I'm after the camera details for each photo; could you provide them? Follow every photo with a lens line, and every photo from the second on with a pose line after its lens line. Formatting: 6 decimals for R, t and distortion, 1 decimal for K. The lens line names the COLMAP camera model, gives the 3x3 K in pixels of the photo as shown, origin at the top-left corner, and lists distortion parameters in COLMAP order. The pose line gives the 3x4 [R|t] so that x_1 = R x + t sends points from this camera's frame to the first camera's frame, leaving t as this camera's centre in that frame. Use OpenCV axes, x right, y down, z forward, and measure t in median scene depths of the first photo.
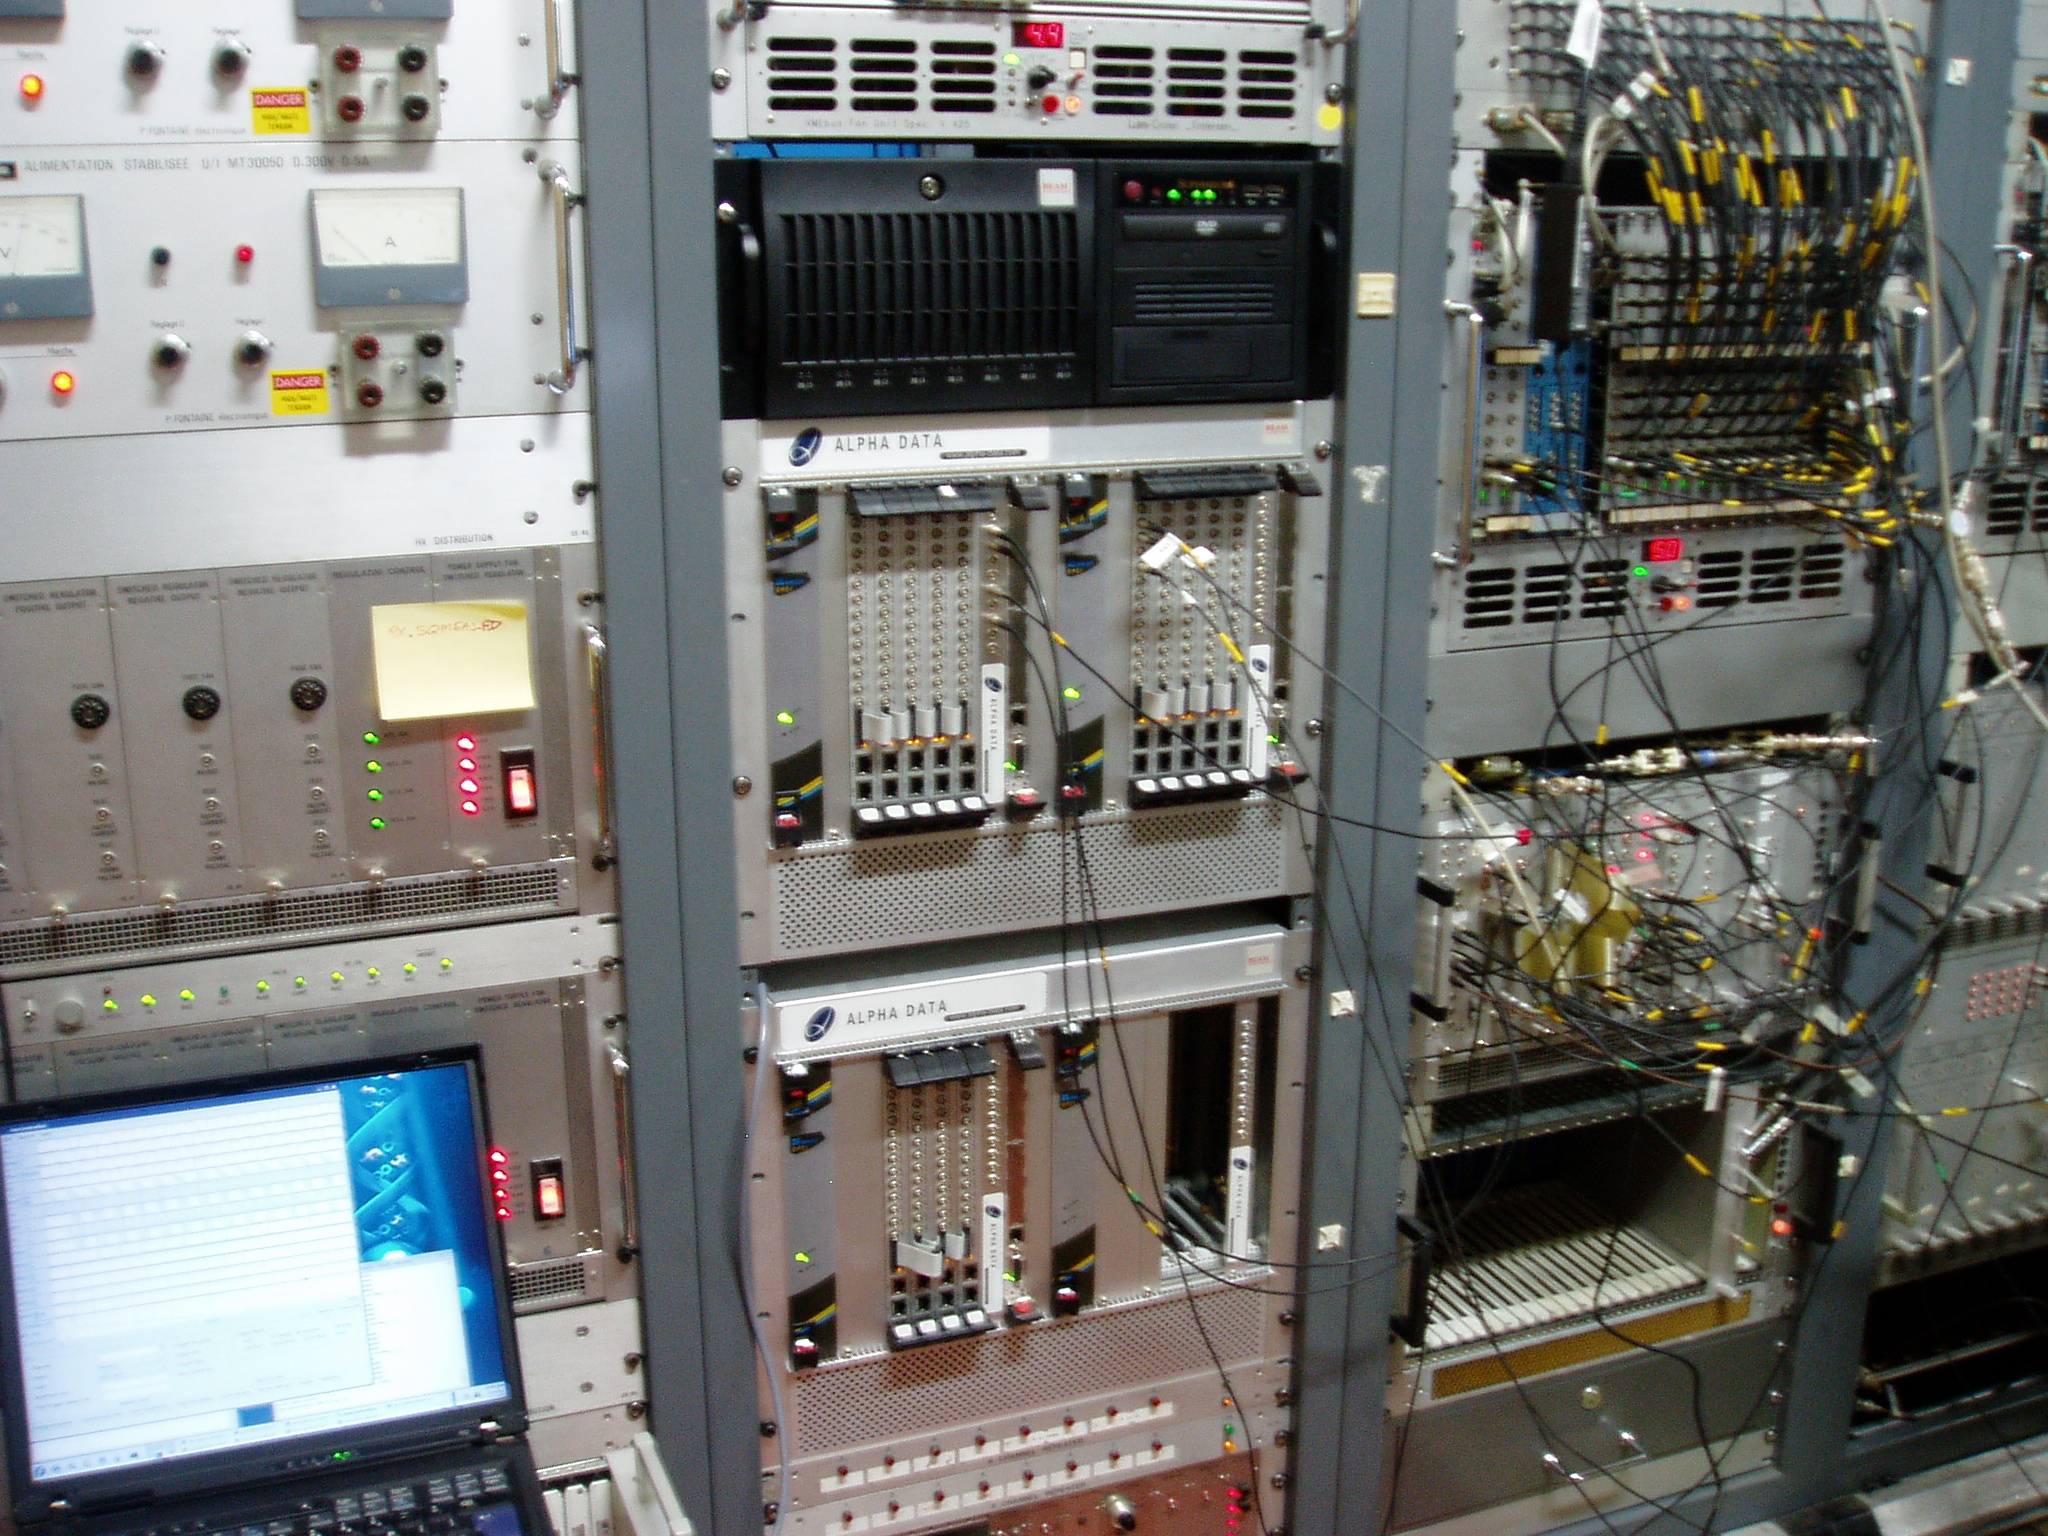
lens RADIAL K [[2137.6, 0, 1024.0], [0, 2137.6, 768.0], [0, 0, 1]] dist [-0.137287, 0.146452]
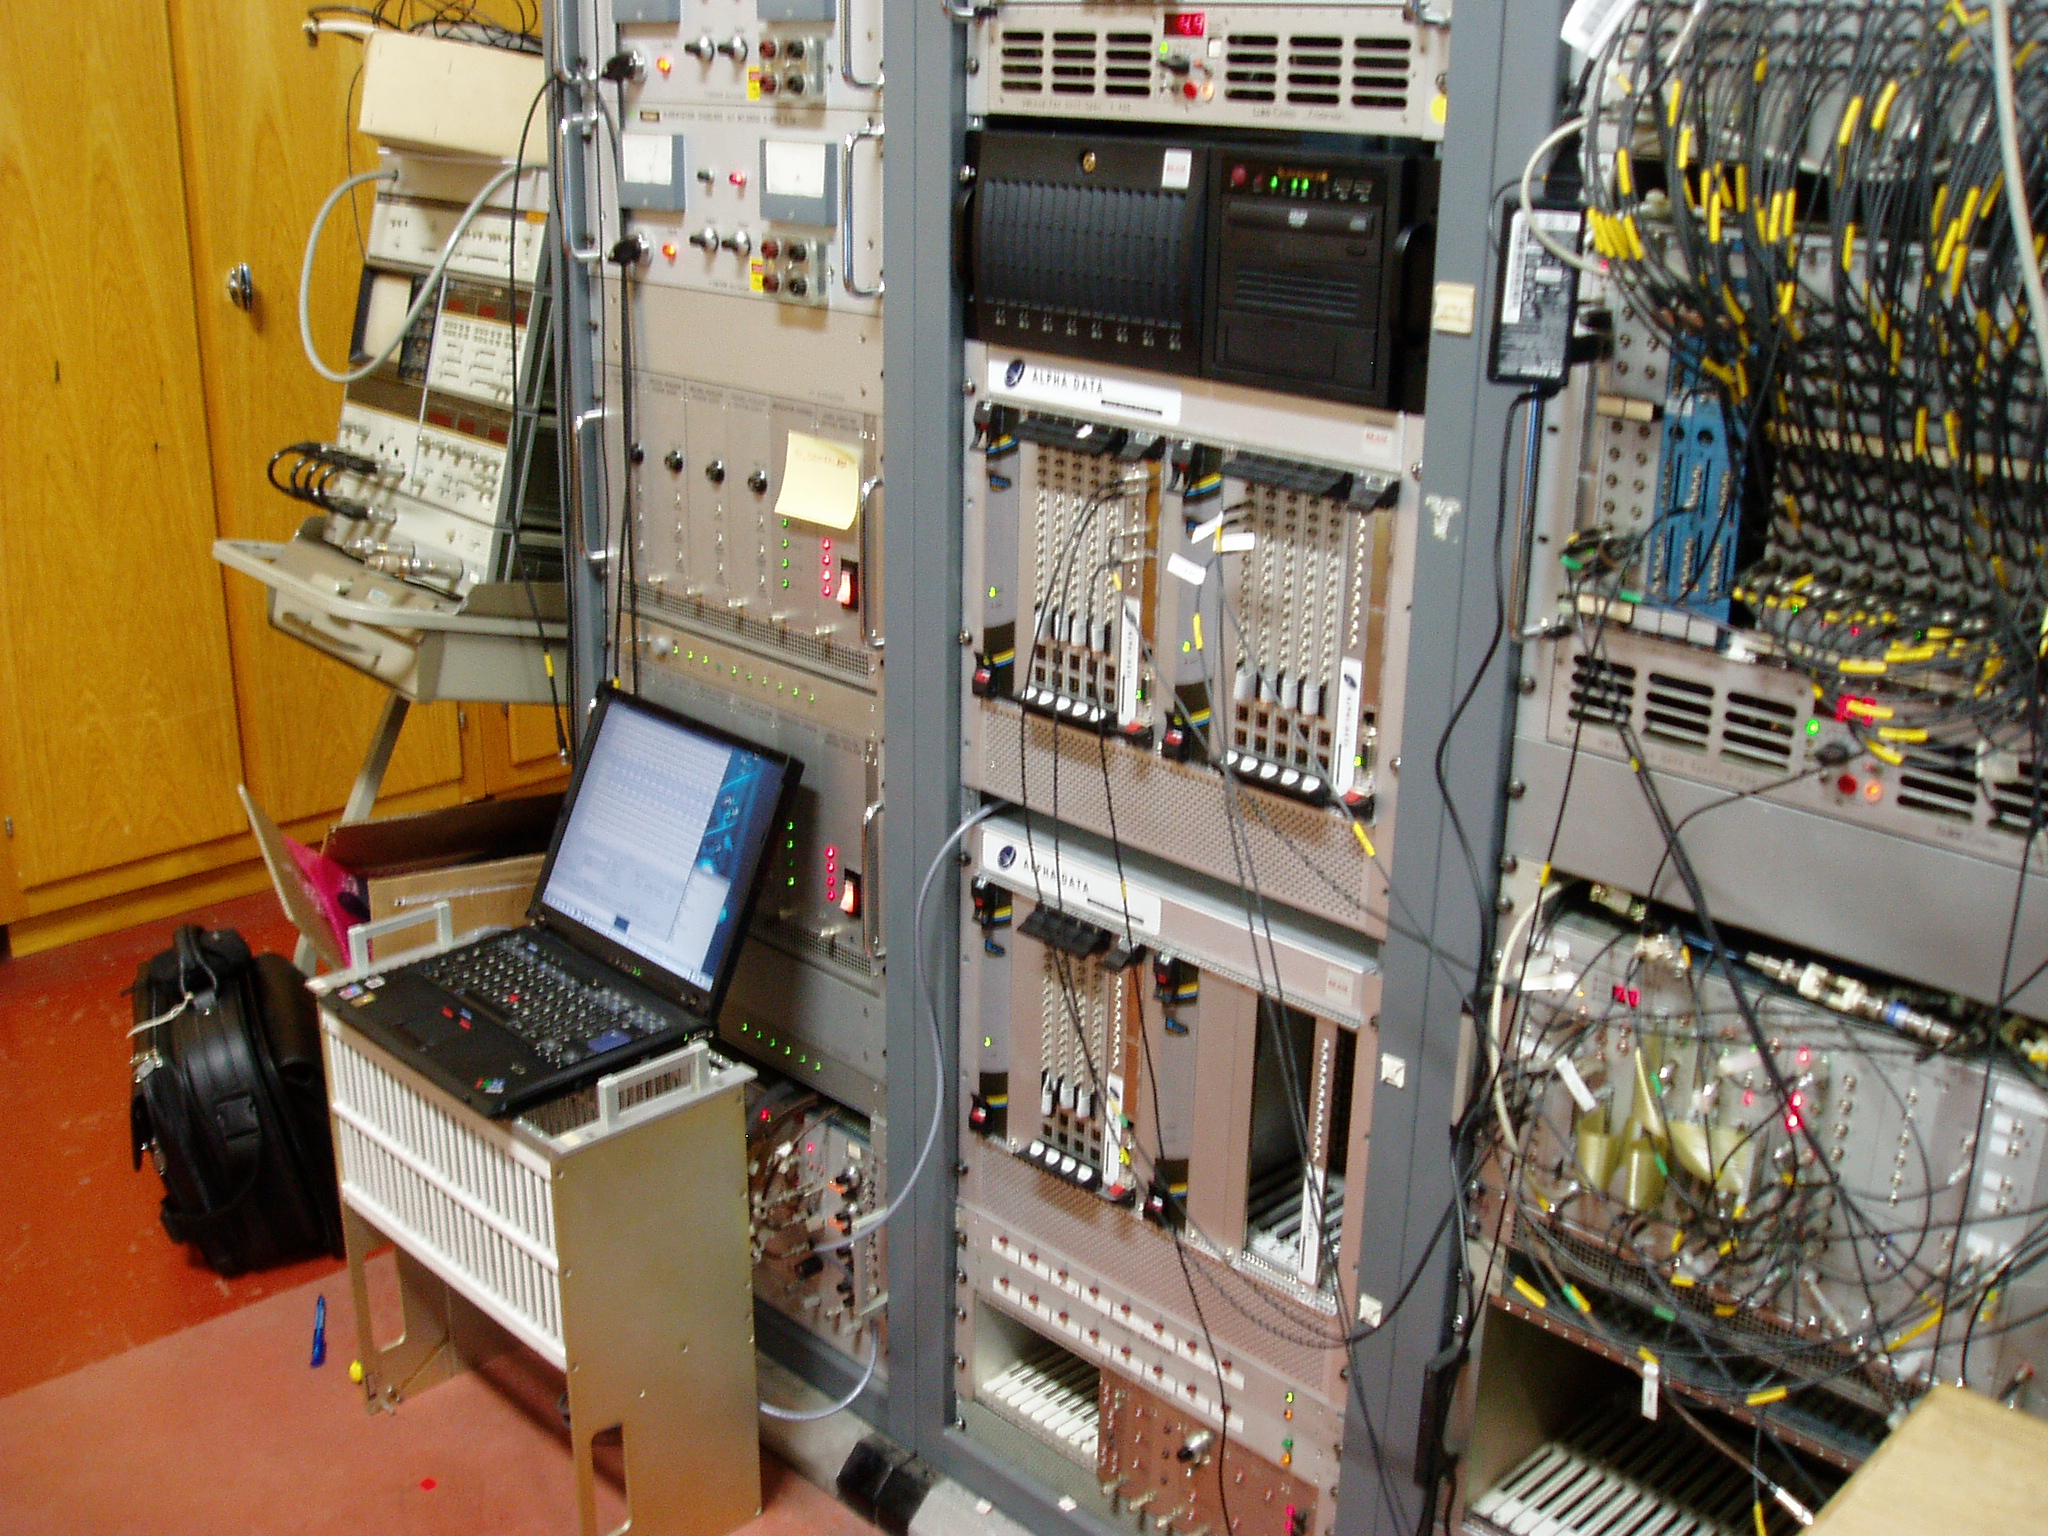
lens RADIAL K [[2137.6, 0, 1024.0], [0, 2137.6, 768.0], [0, 0, 1]] dist [-0.137287, 0.146452]
pose [[0.381508, 0.303365, -0.873167, 0.916734], [-0.263969, 0.941032, 0.211609, -0.178249], [0.885874, 0.149758, 0.439090, 0.464974]]
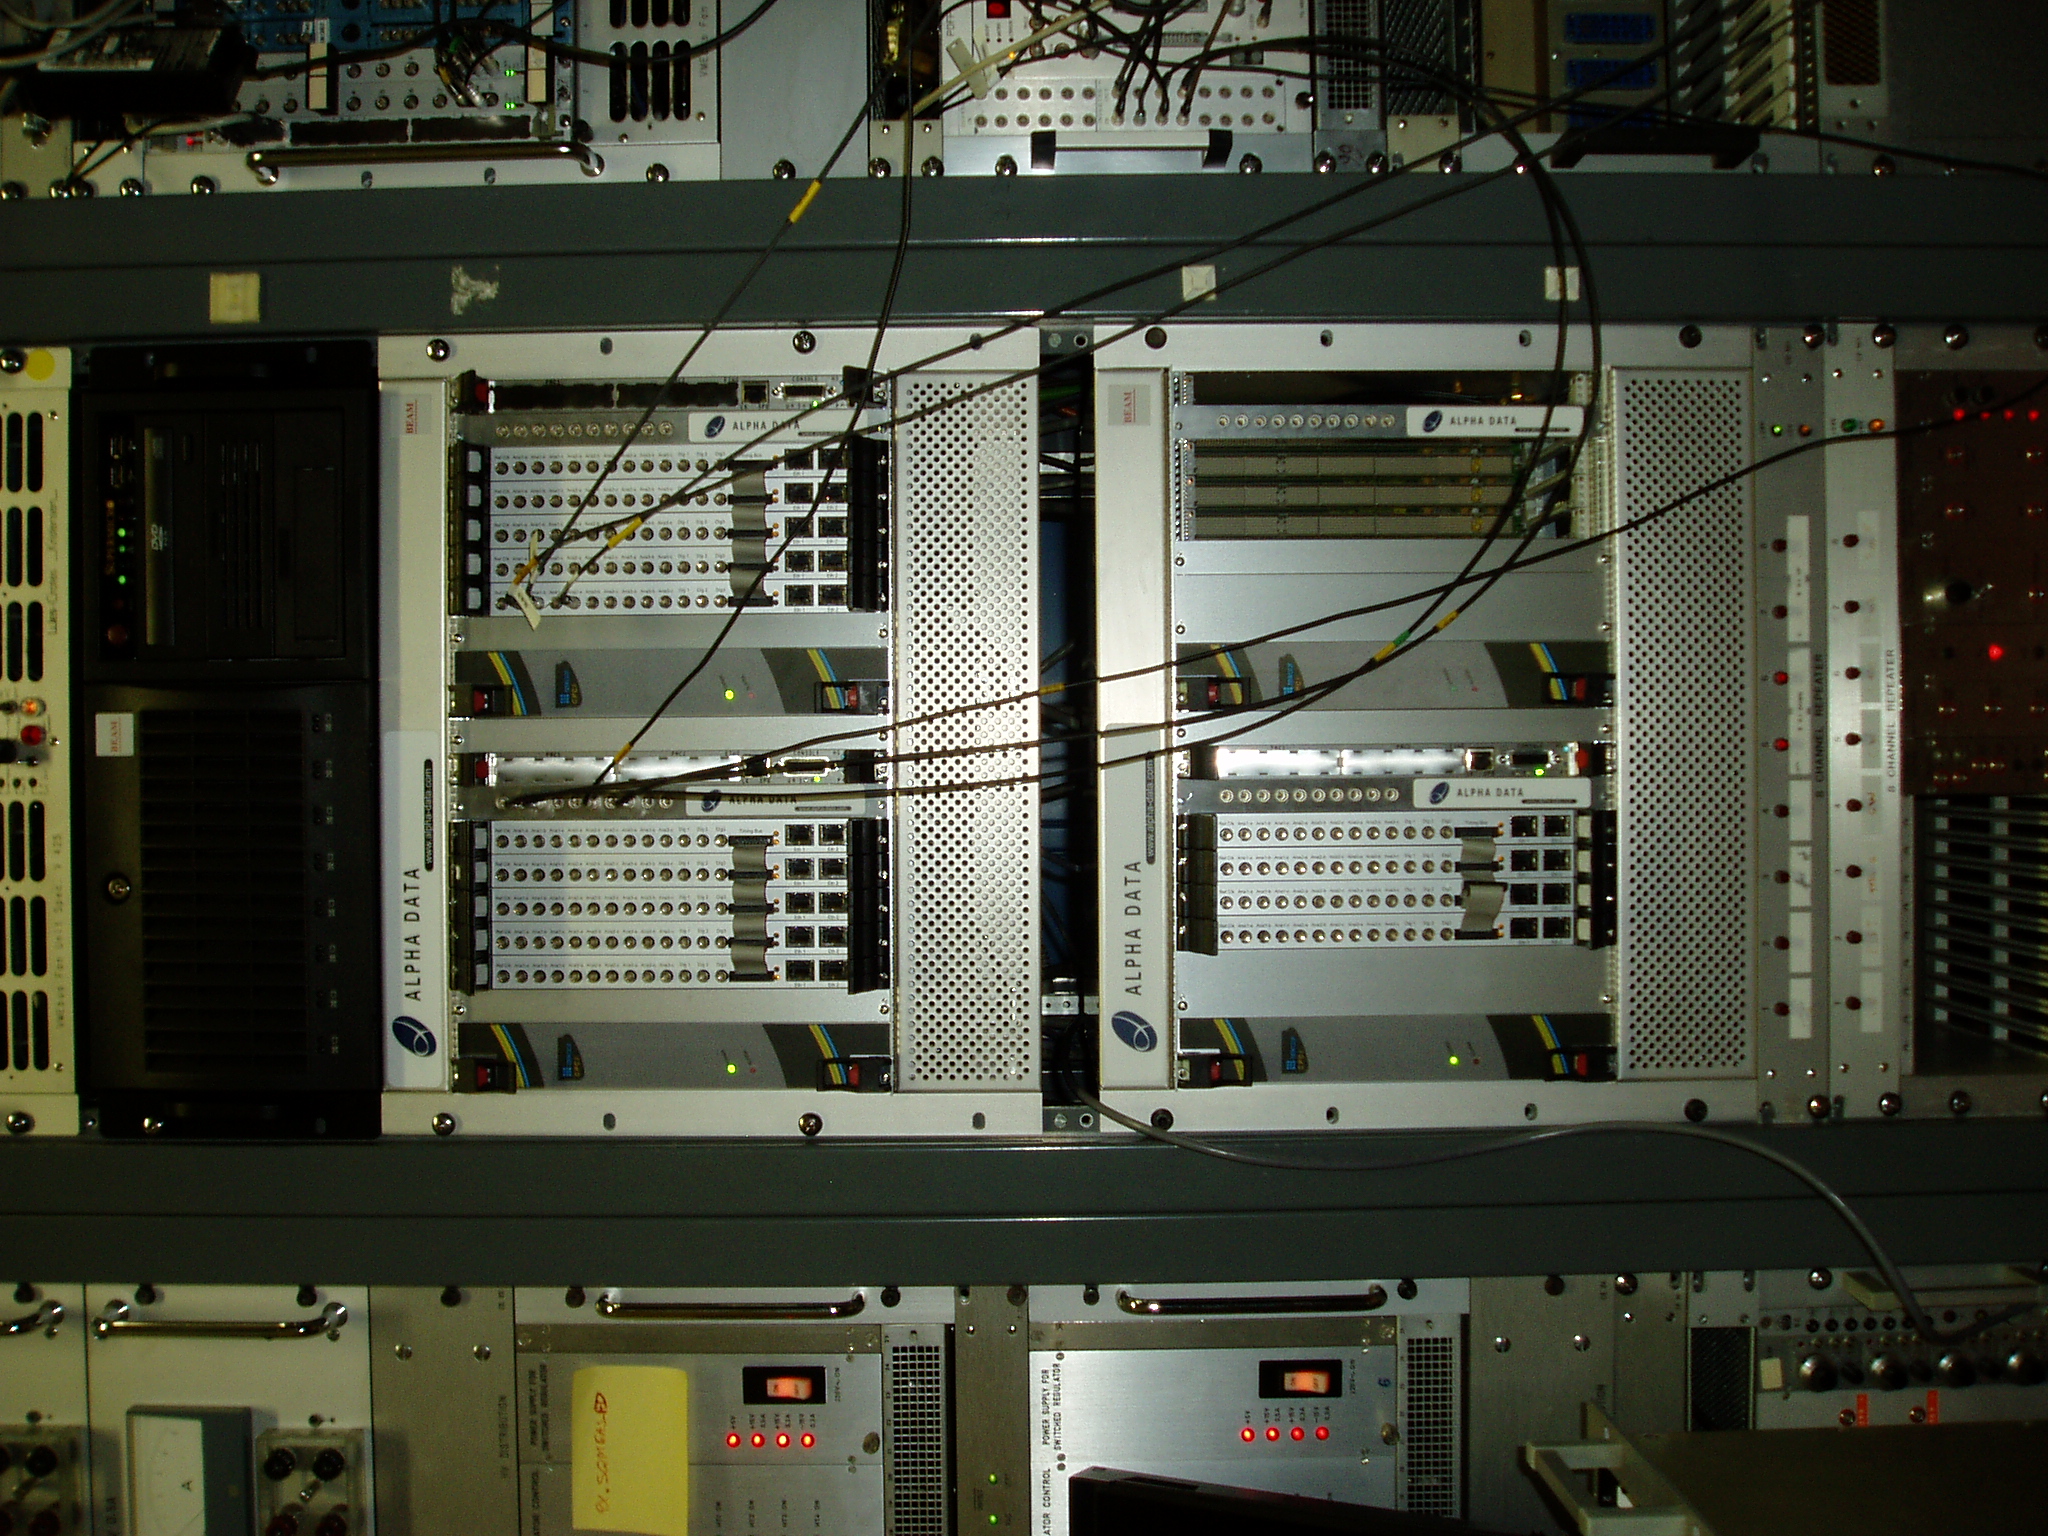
lens RADIAL K [[2137.6, 0, 1024.0], [0, 2137.6, 768.0], [0, 0, 1]] dist [-0.137287, 0.146452]
pose [[-0.009990, -0.927963, -0.372538, 0.284241], [0.965140, 0.088496, -0.246318, 0.261438], [0.261542, -0.362012, 0.894731, 0.308822]]
